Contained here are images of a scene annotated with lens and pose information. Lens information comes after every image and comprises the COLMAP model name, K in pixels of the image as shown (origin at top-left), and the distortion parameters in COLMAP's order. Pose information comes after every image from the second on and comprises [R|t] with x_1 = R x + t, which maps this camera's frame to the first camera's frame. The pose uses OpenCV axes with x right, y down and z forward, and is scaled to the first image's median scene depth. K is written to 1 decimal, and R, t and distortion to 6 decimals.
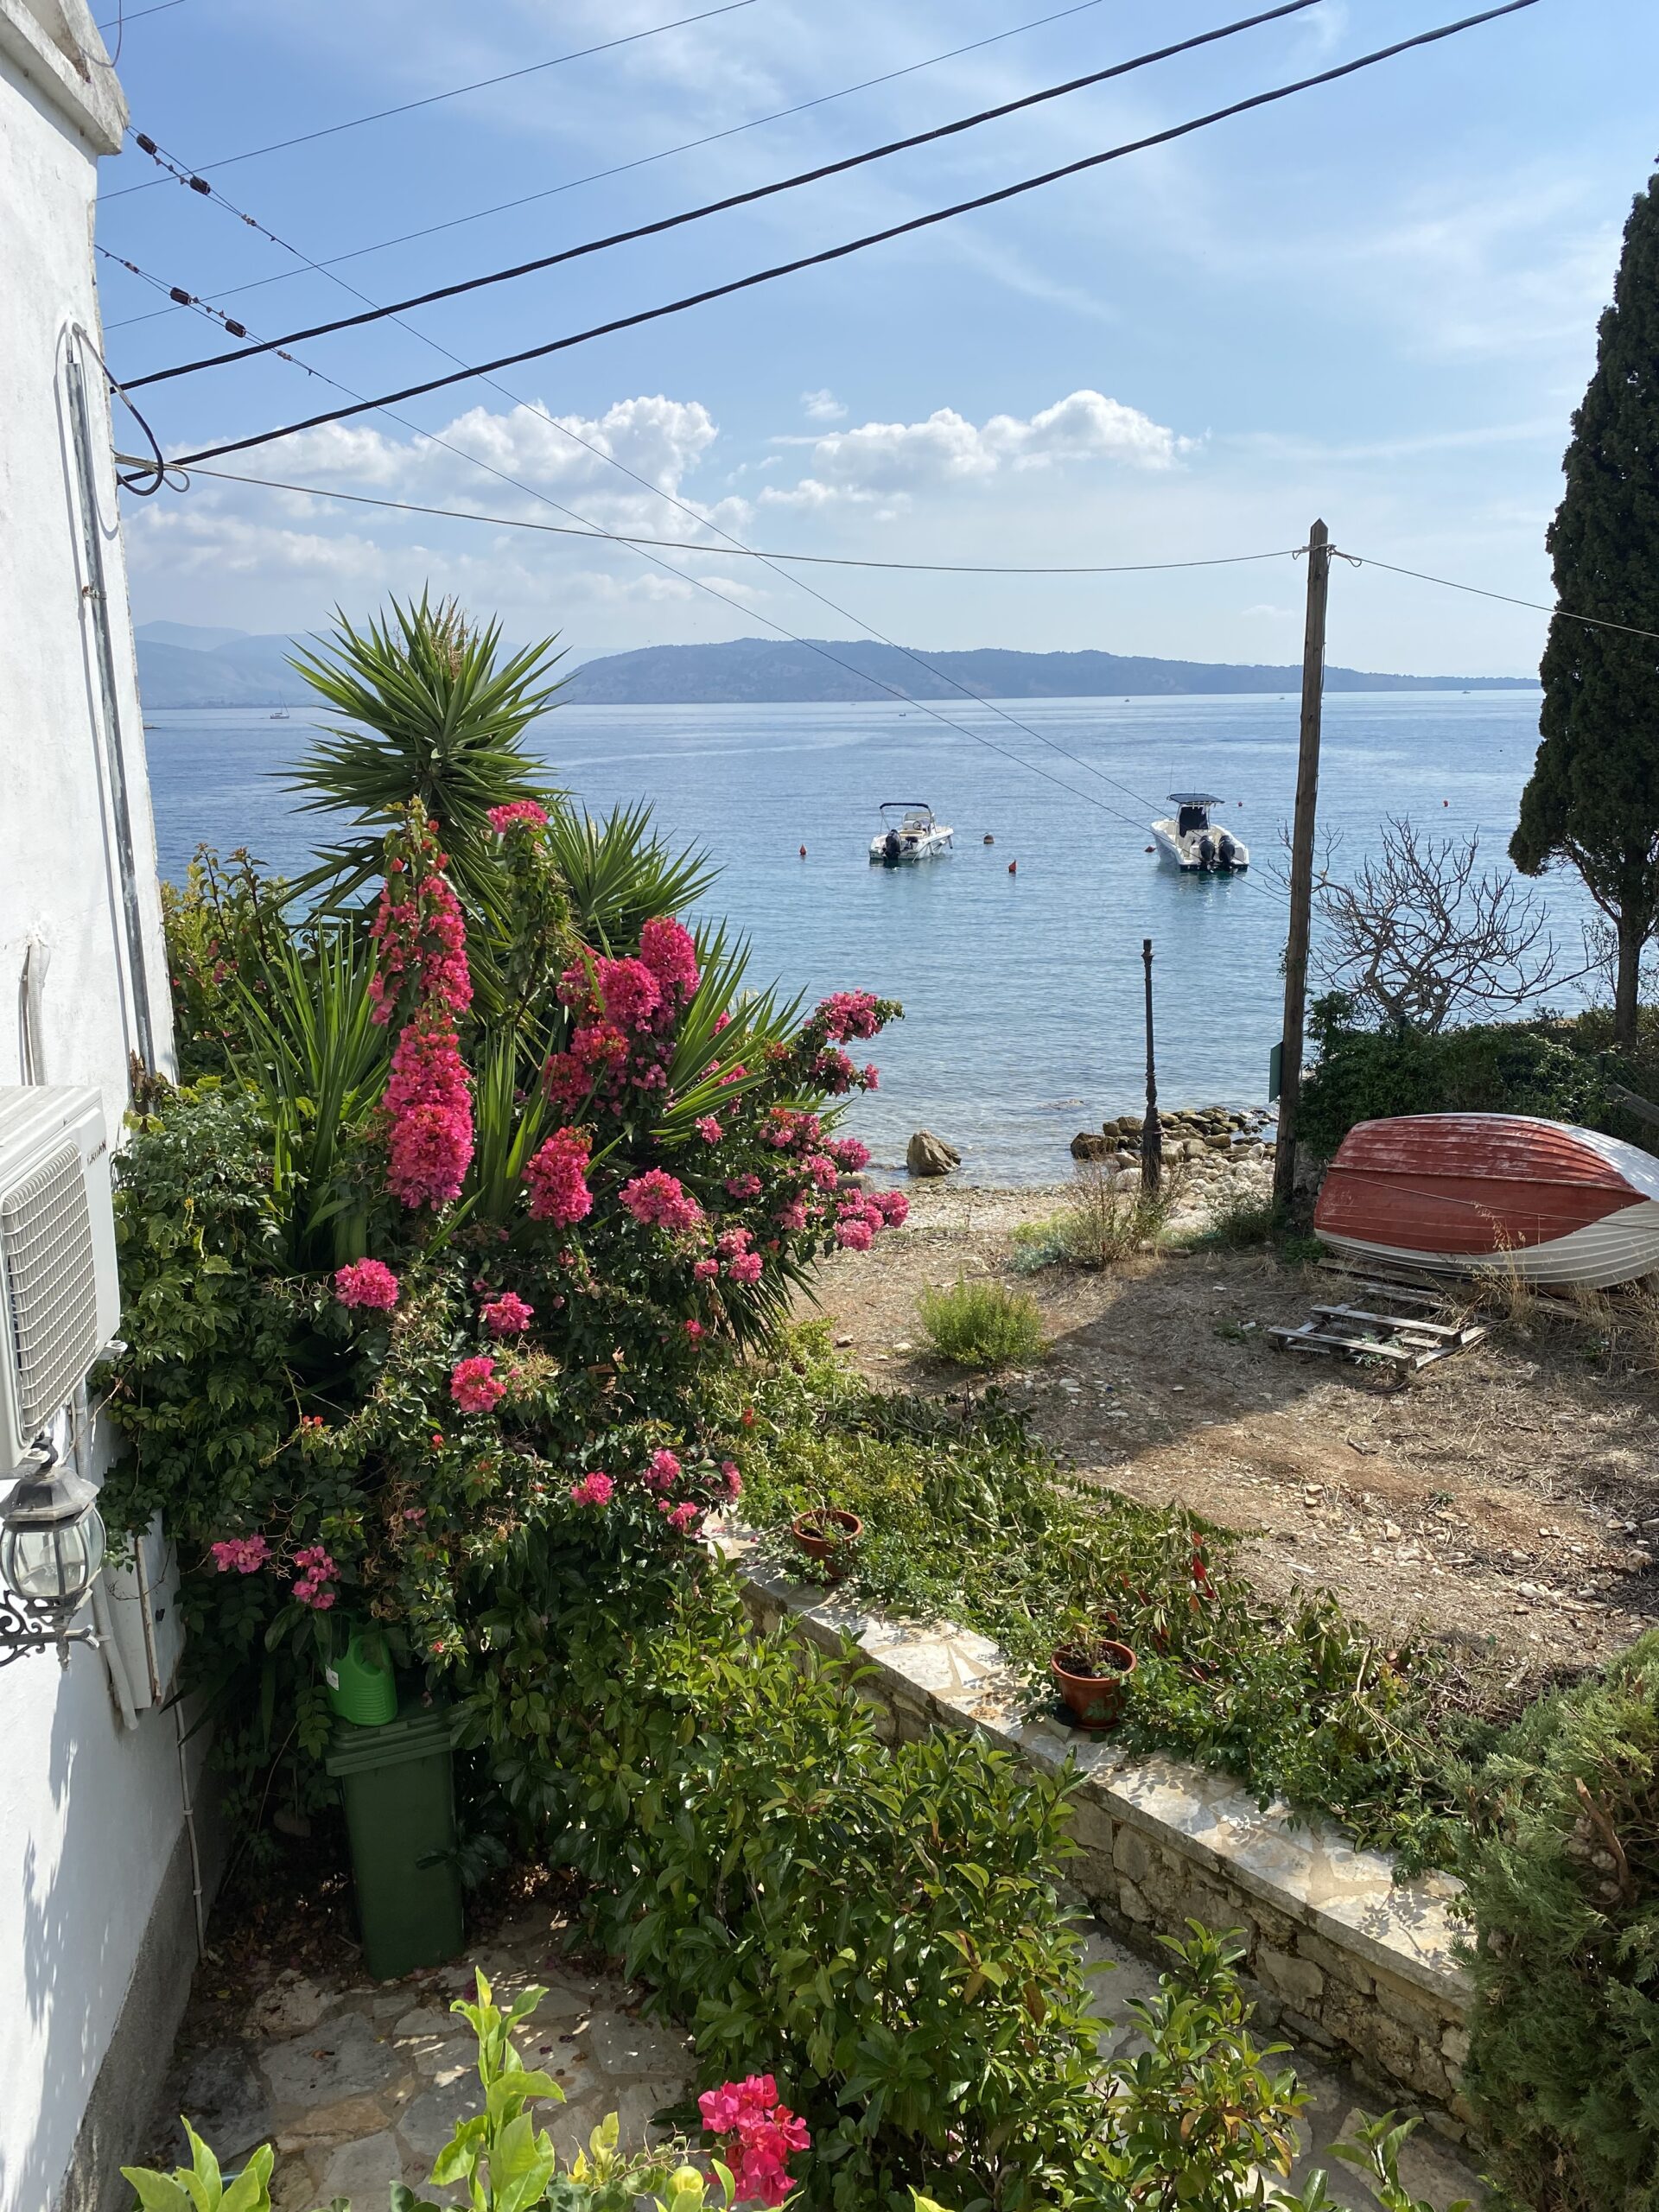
lens RADIAL K [[1545.8, 0, 829.5], [0, 1545.8, 1106.0], [0, 0, 1]] dist [0.060140, -0.000098]
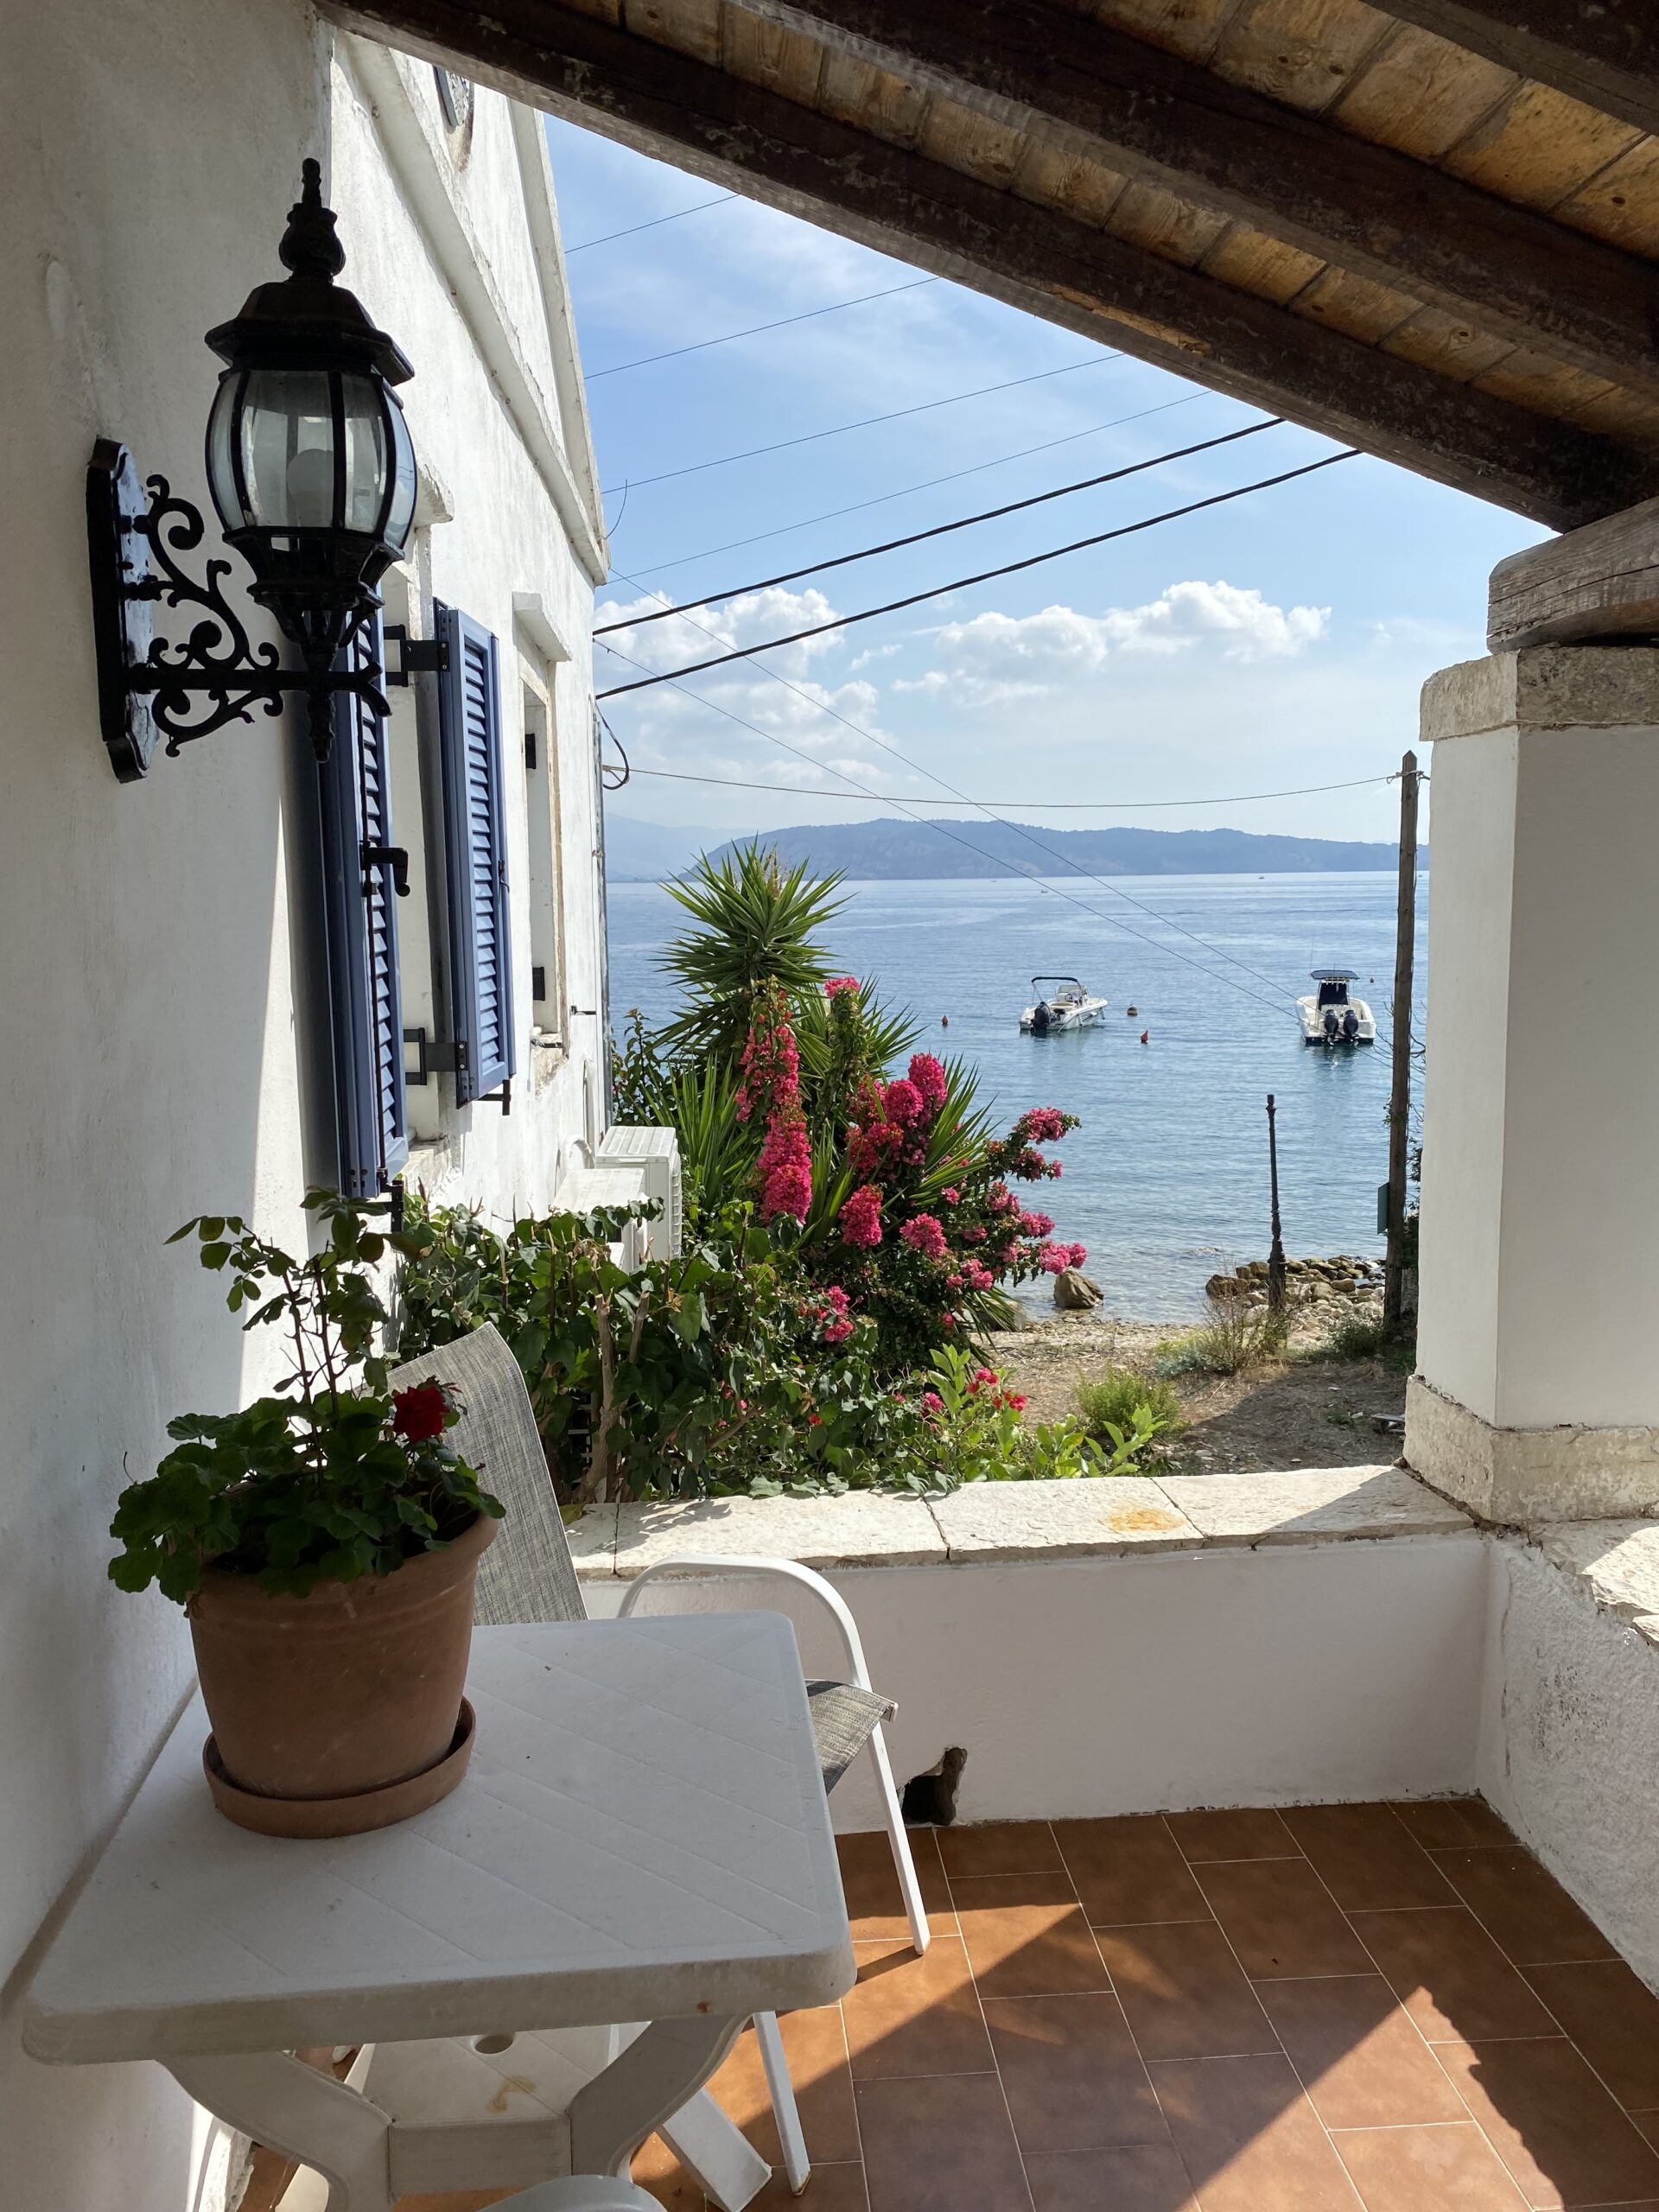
lens RADIAL K [[1665.8, 0, 829.5], [0, 1665.8, 1106.0], [0, 0, 1]] dist [0.032203, -0.001036]
pose [[0.997418, 0.009938, -0.071118, -0.043685], [-0.018149, 0.993112, -0.115757, 0.062735], [0.069478, 0.116749, 0.990728, -0.321849]]
